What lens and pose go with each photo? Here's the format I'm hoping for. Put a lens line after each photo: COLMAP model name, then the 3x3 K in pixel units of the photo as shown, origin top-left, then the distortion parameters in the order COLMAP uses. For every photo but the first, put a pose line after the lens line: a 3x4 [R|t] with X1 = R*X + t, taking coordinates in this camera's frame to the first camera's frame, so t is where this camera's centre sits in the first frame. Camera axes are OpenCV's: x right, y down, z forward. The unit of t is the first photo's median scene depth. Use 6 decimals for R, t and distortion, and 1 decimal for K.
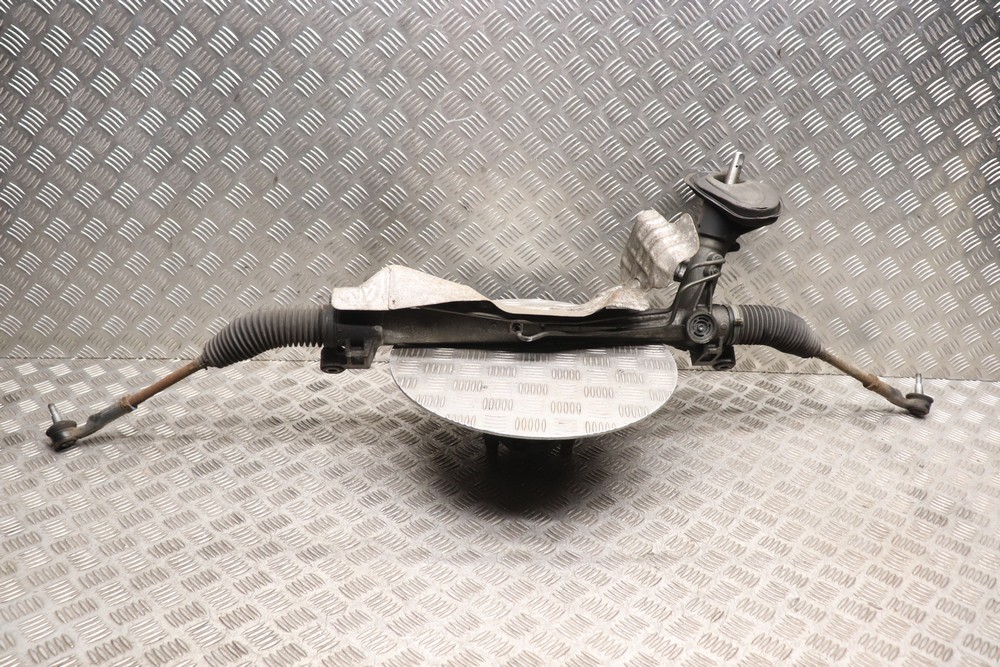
lens RADIAL K [[798.8, 0, 482.3], [0, 798.8, 335.4], [0, 0, 1]] dist [-0.162360, 0.136772]
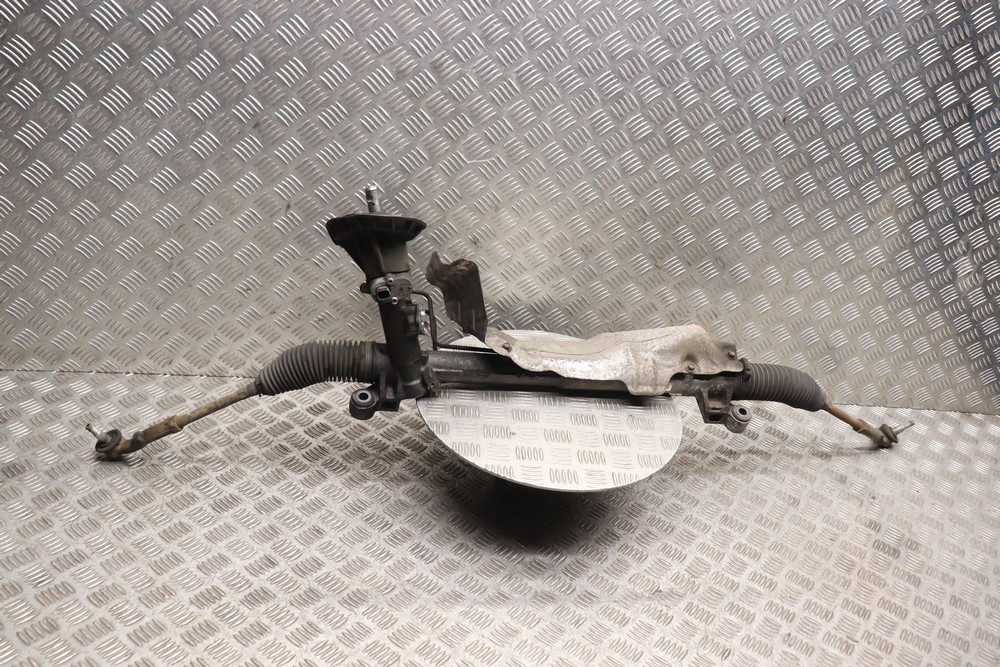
lens RADIAL K [[798.8, 0, 482.3], [0, 798.8, 335.4], [0, 0, 1]] dist [-0.162360, 0.136772]
pose [[0.989211, 0.031466, 0.143078, -0.174081], [-0.041407, 0.996891, 0.067038, -0.125345], [-0.140523, -0.072239, 0.987438, -0.022277]]
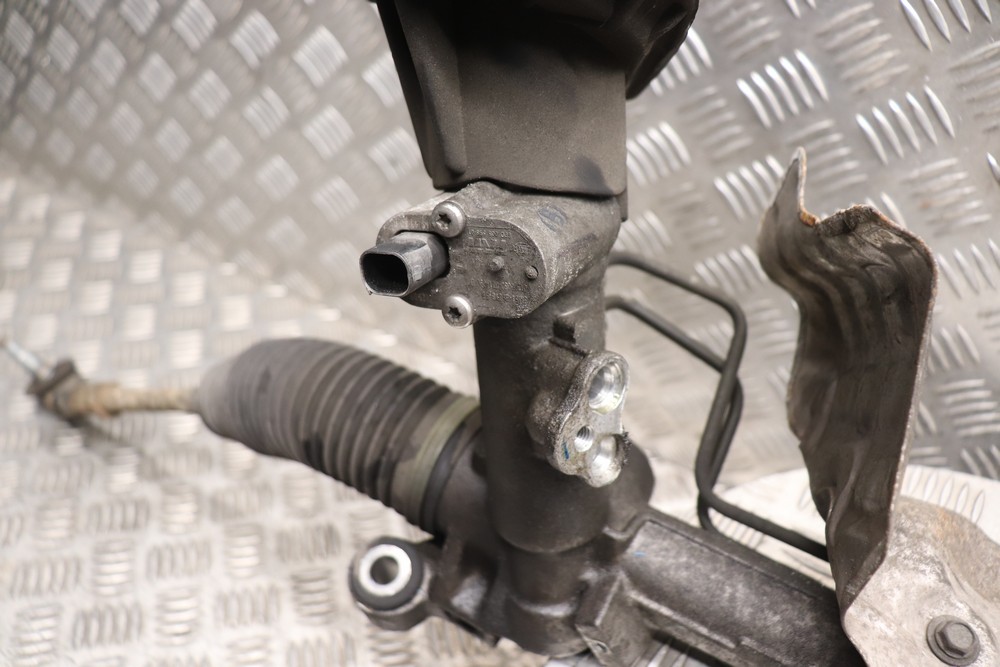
lens RADIAL K [[798.8, 0, 482.3], [0, 798.8, 335.4], [0, 0, 1]] dist [-0.162360, 0.136772]
pose [[0.842934, 0.356971, -0.402535, -0.056083], [-0.267920, 0.927325, 0.261317, -0.147556], [0.466564, -0.112426, 0.877313, 0.739691]]
